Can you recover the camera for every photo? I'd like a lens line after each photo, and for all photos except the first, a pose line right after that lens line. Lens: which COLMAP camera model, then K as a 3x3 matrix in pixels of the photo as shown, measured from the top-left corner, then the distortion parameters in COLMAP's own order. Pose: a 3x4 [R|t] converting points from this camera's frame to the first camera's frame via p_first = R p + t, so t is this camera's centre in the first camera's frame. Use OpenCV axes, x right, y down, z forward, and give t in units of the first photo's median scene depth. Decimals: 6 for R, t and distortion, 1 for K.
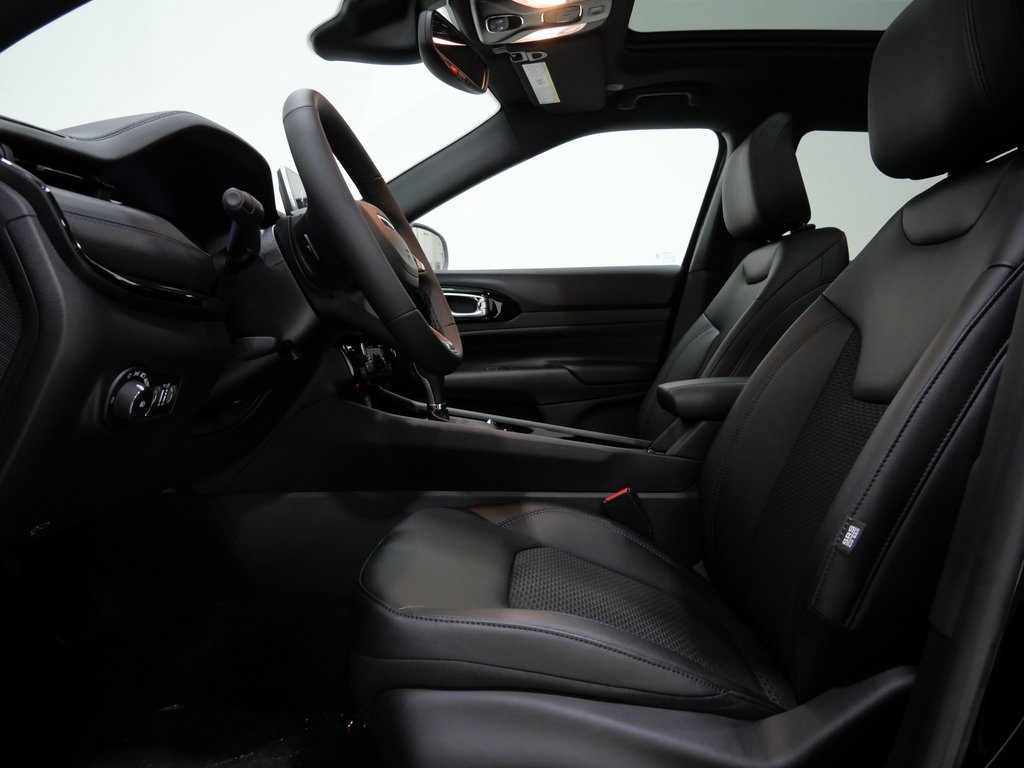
lens RADIAL K [[743.9, 0, 506.4], [0, 743.9, 383.7], [0, 0, 1]] dist [-0.030332, 0.003125]
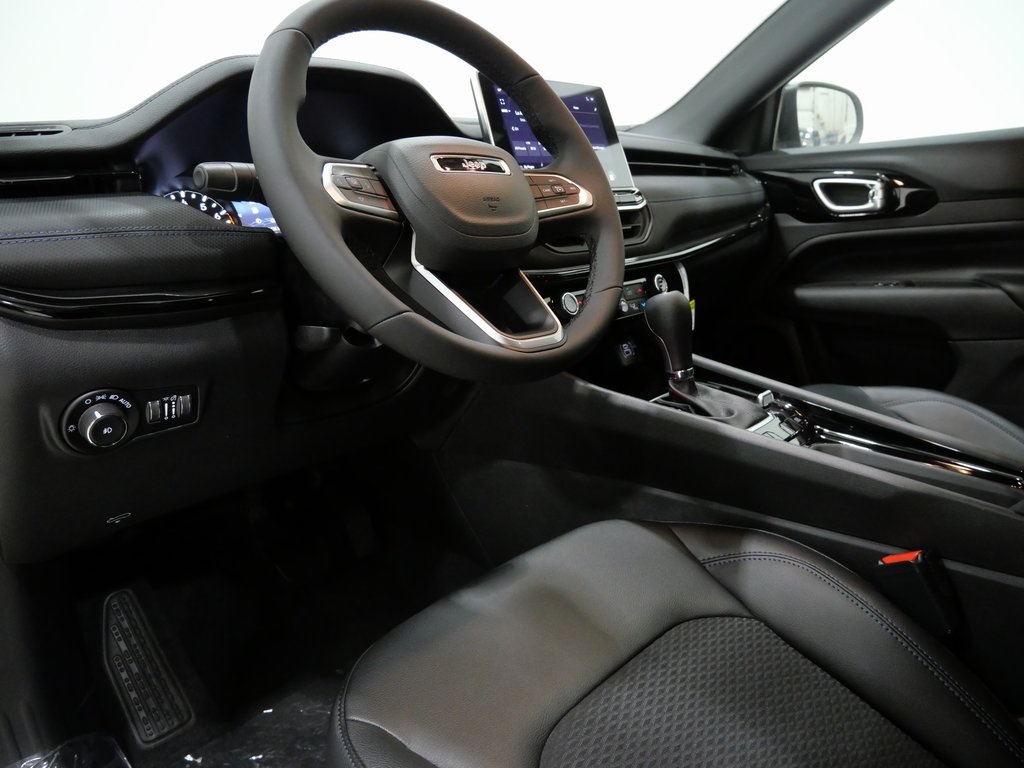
lens RADIAL K [[743.9, 0, 503.7], [0, 743.9, 387.3], [0, 0, 1]] dist [-0.030332, 0.003125]
pose [[0.771672, 0.110535, -0.626342, 0.155001], [0.015215, 0.981293, 0.191920, -0.065434], [0.635838, -0.157629, 0.755555, 0.210963]]
